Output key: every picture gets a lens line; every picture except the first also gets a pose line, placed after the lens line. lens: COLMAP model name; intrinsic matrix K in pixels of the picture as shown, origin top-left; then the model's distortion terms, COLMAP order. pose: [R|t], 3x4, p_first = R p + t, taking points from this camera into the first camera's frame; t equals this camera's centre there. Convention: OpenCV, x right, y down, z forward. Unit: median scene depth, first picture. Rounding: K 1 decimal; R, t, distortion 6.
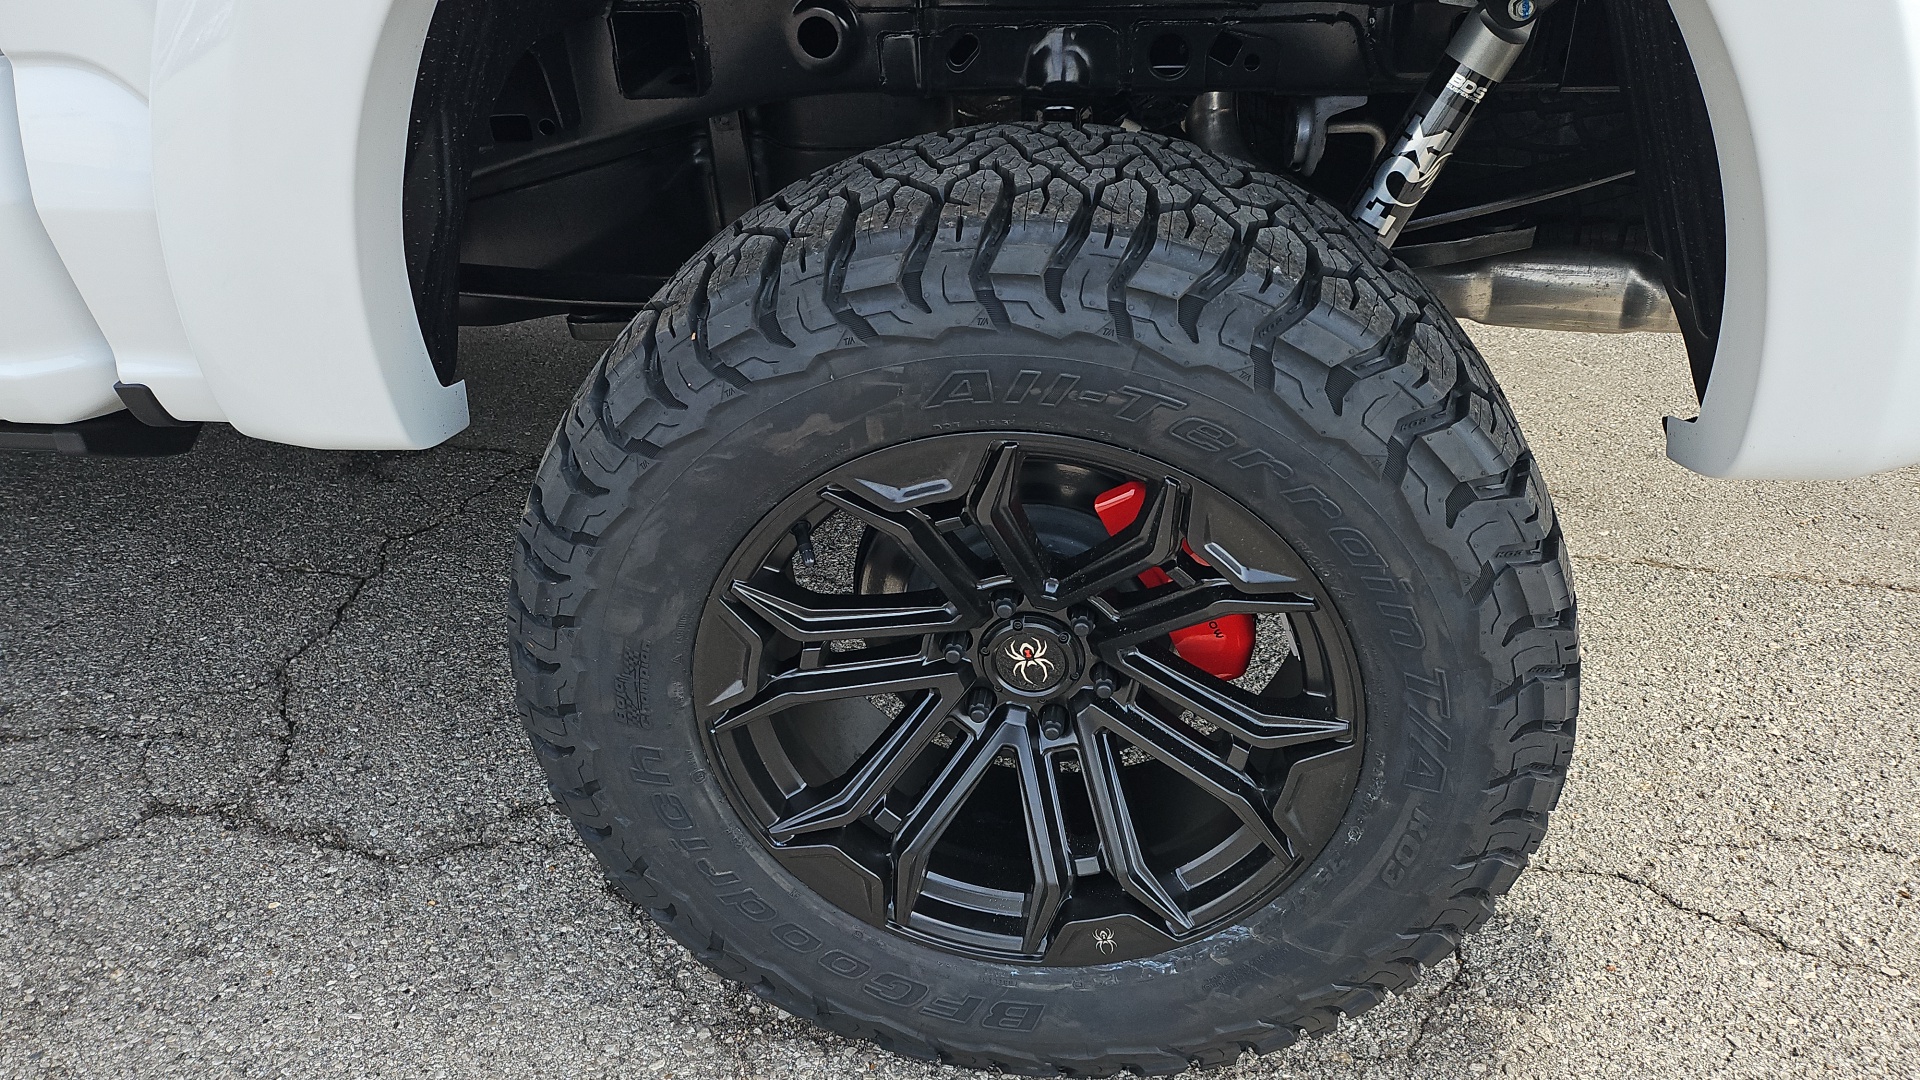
lens RADIAL K [[1324.3, 0, 960.0], [0, 1324.3, 540.0], [0, 0, 1]] dist [0.048669, -0.002119]
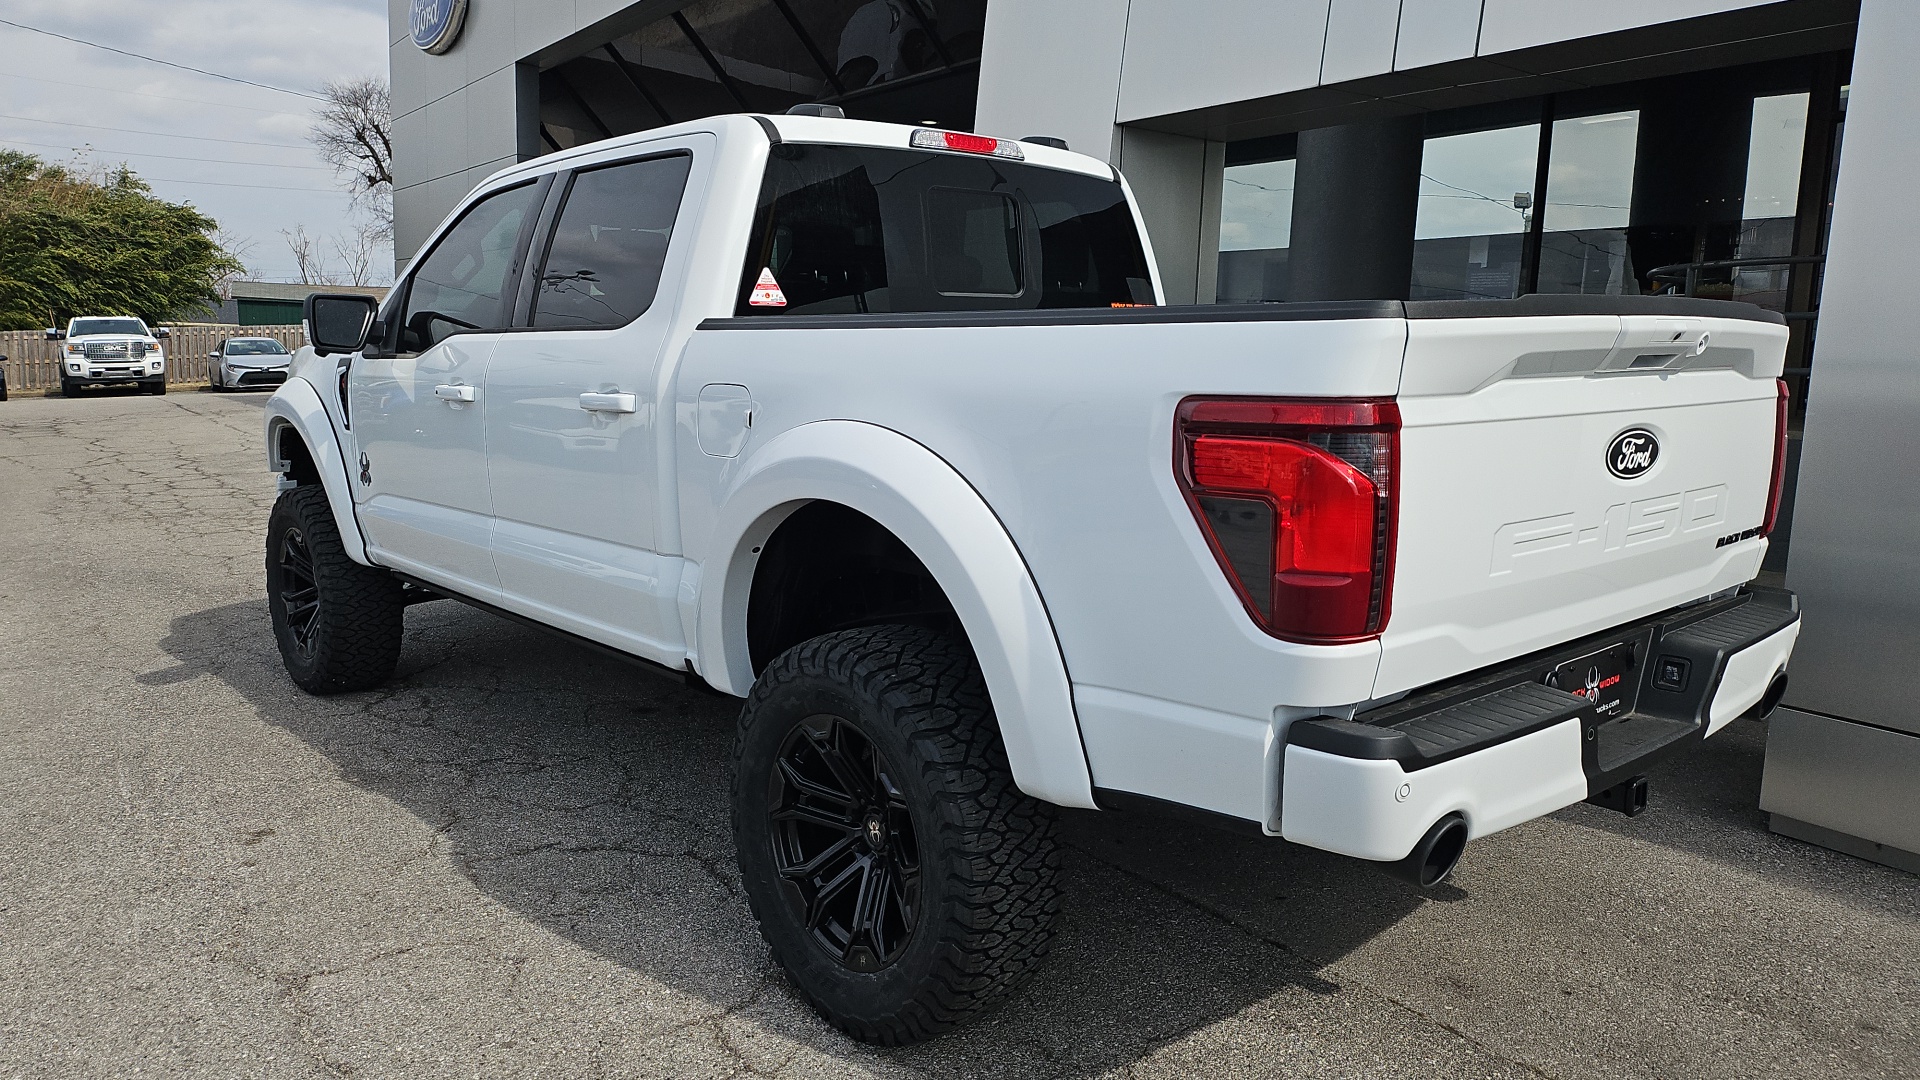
lens RADIAL K [[1324.3, 0, 960.0], [0, 1324.3, 540.0], [0, 0, 1]] dist [0.048669, -0.002119]
pose [[0.748632, 0.120976, -0.651855, 2.079223], [-0.365911, 0.895294, -0.254081, 0.213401], [0.552864, 0.428735, 0.714512, -1.108905]]
